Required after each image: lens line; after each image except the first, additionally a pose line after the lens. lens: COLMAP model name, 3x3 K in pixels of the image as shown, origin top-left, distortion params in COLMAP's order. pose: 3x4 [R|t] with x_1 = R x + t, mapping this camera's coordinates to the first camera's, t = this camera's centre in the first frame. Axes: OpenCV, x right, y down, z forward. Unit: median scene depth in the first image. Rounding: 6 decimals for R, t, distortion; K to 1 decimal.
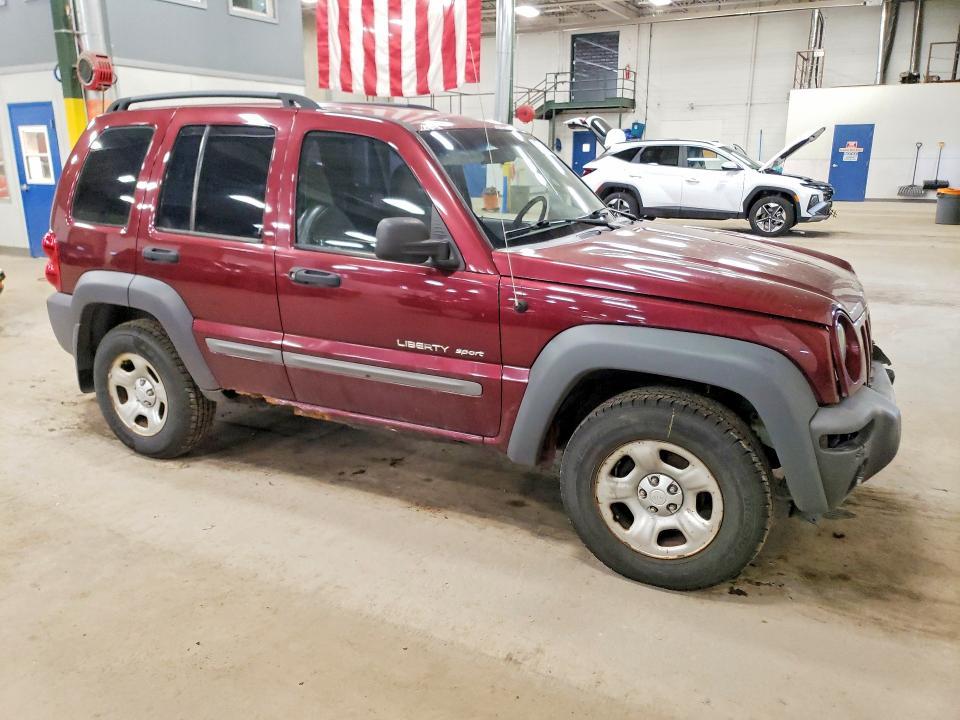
lens RADIAL K [[760.4, 0, 476.1], [0, 760.4, 360.5], [0, 0, 1]] dist [0.007133, 0.004383]
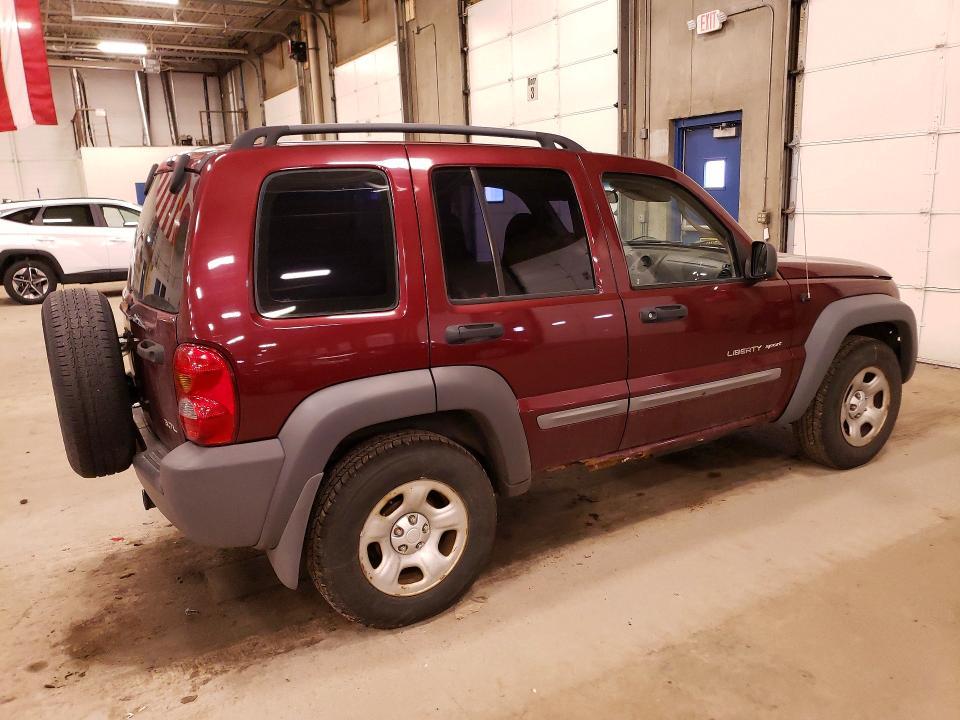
lens RADIAL K [[760.4, 0, 476.1], [0, 760.4, 360.5], [0, 0, 1]] dist [0.007133, 0.004383]
pose [[0.512164, -0.199125, 0.835486, -1.043512], [0.260920, 0.962853, 0.069534, -0.159784], [-0.818296, 0.182382, 0.545095, 0.573571]]
